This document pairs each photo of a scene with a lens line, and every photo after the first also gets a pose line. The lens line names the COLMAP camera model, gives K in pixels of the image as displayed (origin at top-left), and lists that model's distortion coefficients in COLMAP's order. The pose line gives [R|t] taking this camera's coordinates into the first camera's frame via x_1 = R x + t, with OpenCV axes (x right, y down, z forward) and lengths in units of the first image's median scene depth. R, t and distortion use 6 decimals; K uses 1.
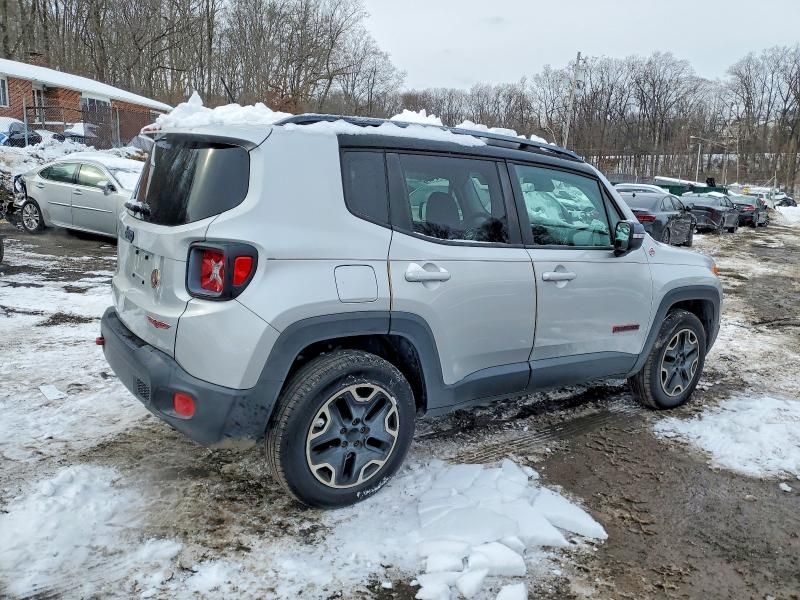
lens RADIAL K [[620.9, 0, 400.0], [0, 620.9, 303.1], [0, 0, 1]] dist [0.005241, -0.011130]
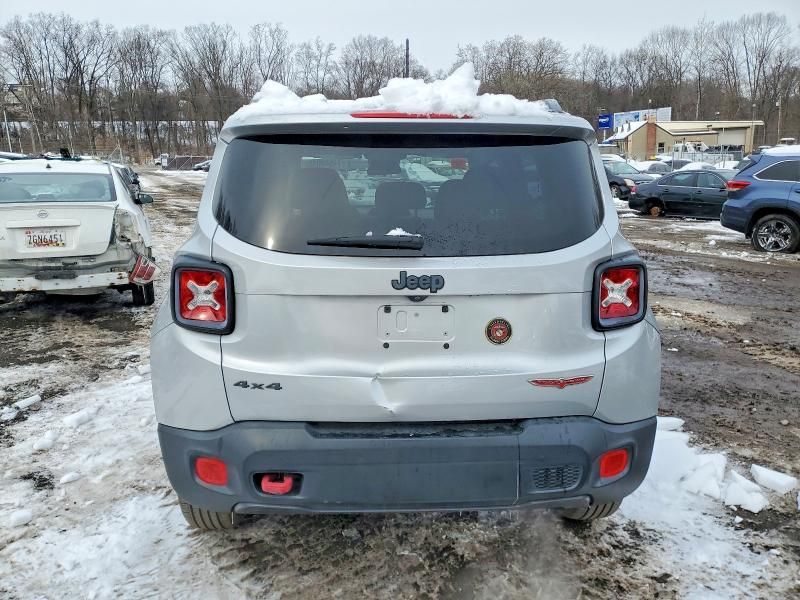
lens RADIAL K [[620.9, 0, 395.7], [0, 620.9, 300.1], [0, 0, 1]] dist [0.005241, -0.011130]
pose [[0.543281, -0.231666, 0.806955, -1.047607], [0.195760, 0.969636, 0.146575, -0.205716], [-0.816409, 0.078338, 0.572136, 0.713731]]
